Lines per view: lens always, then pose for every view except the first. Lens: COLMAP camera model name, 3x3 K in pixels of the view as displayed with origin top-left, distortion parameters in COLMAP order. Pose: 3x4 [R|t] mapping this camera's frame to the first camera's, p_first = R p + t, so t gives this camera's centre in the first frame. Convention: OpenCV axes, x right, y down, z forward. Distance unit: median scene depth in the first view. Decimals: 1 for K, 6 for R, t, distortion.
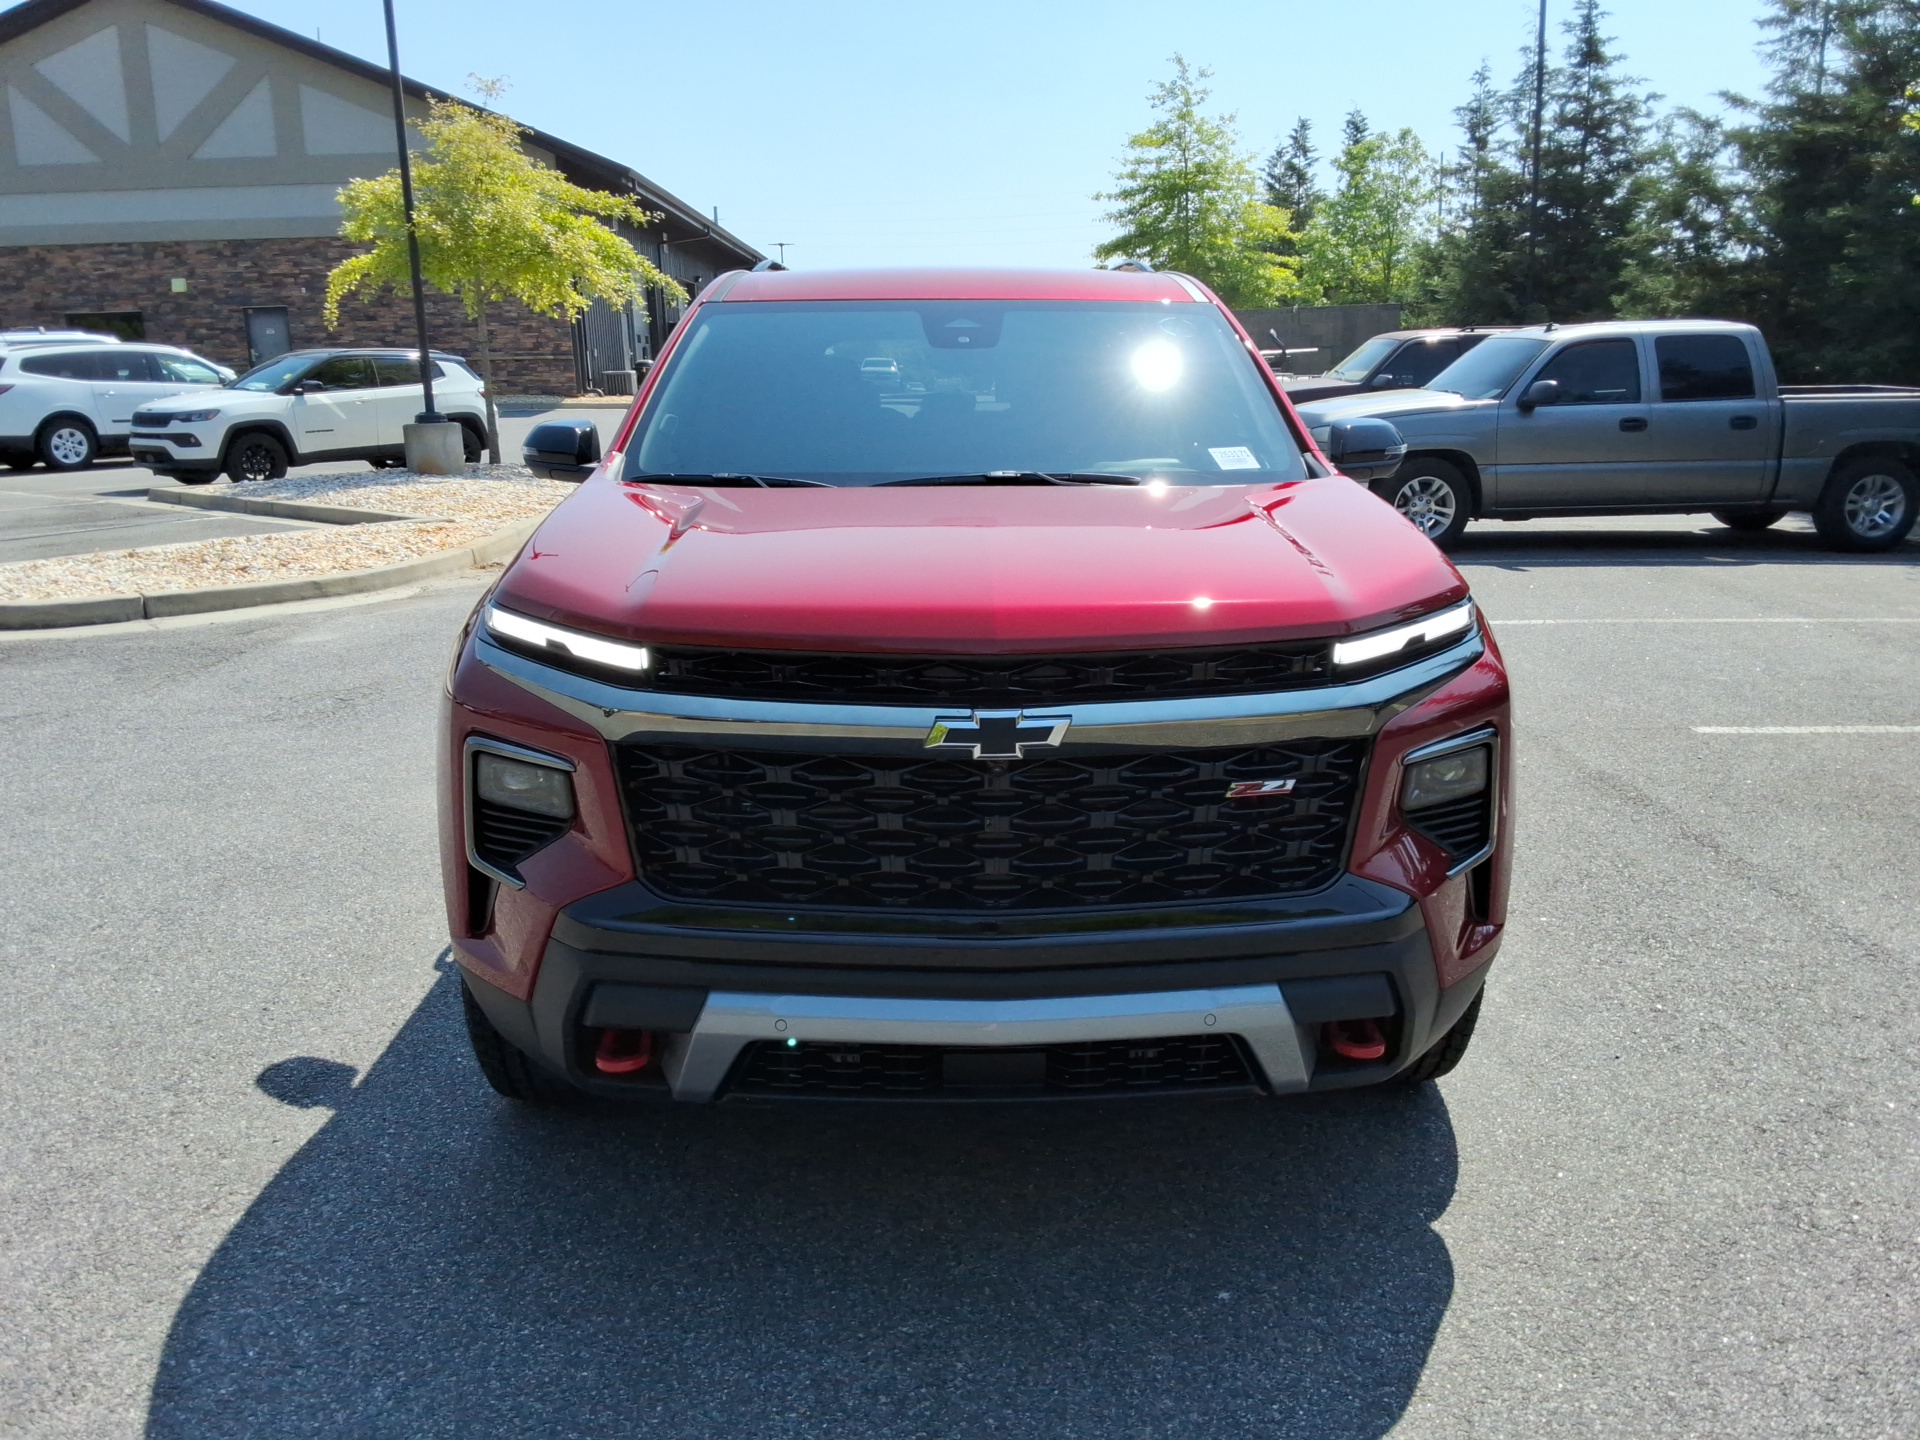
lens RADIAL K [[1545.1, 0, 972.5], [0, 1545.1, 698.3], [0, 0, 1]] dist [0.107343, -0.169175]
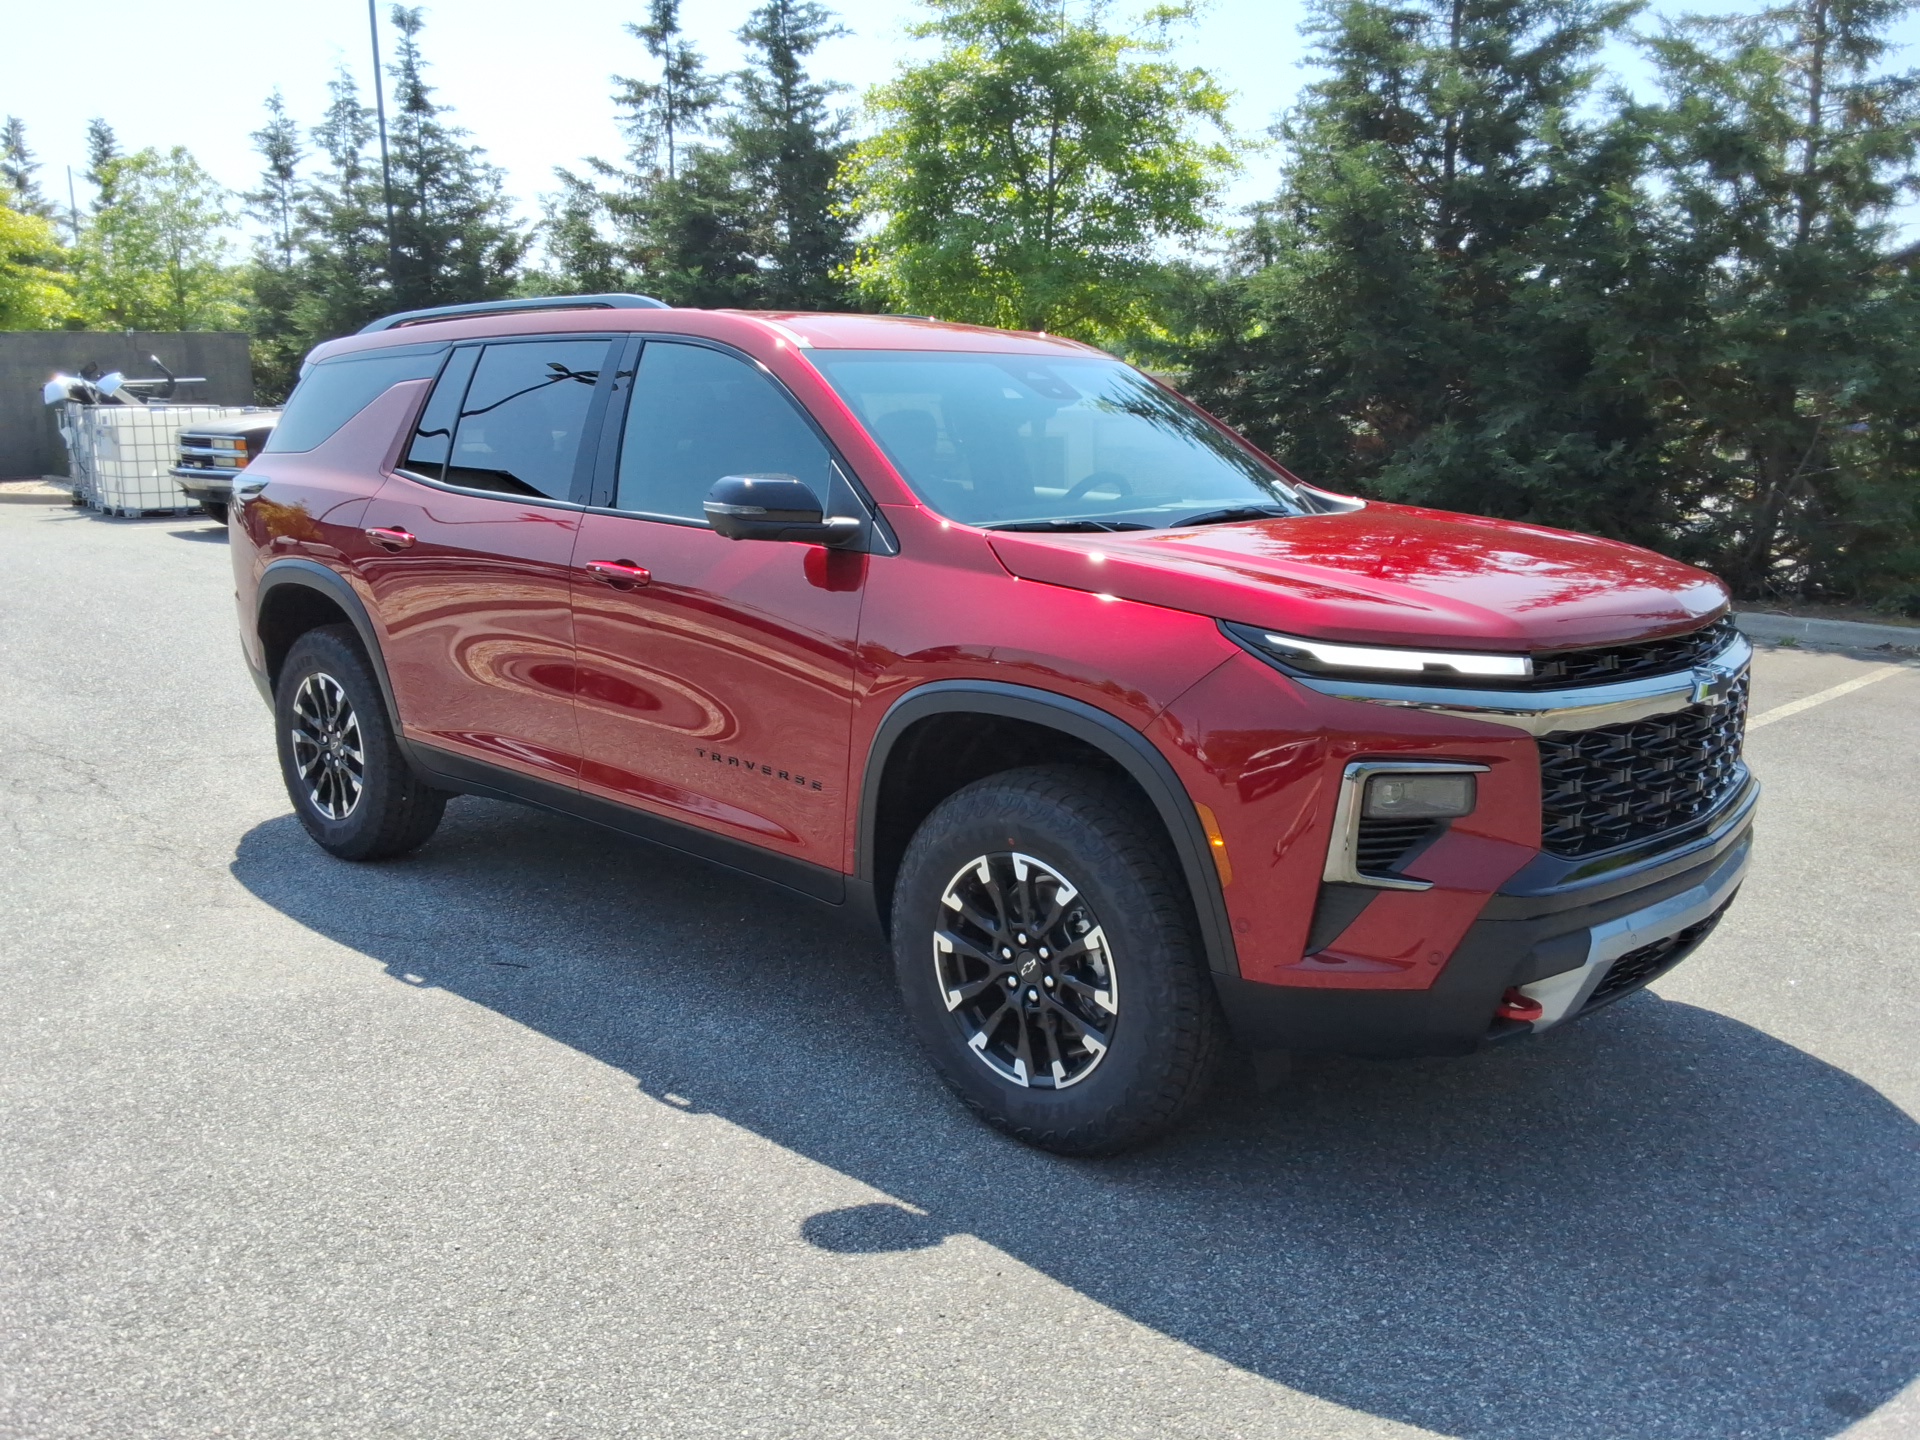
lens RADIAL K [[1545.1, 0, 972.5], [0, 1545.1, 698.3], [0, 0, 1]] dist [0.107343, -0.169175]
pose [[0.700107, -0.127476, 0.702567, -0.125097], [0.141754, 0.989164, 0.038220, -0.009867], [-0.699826, 0.072833, 0.710591, 0.041424]]
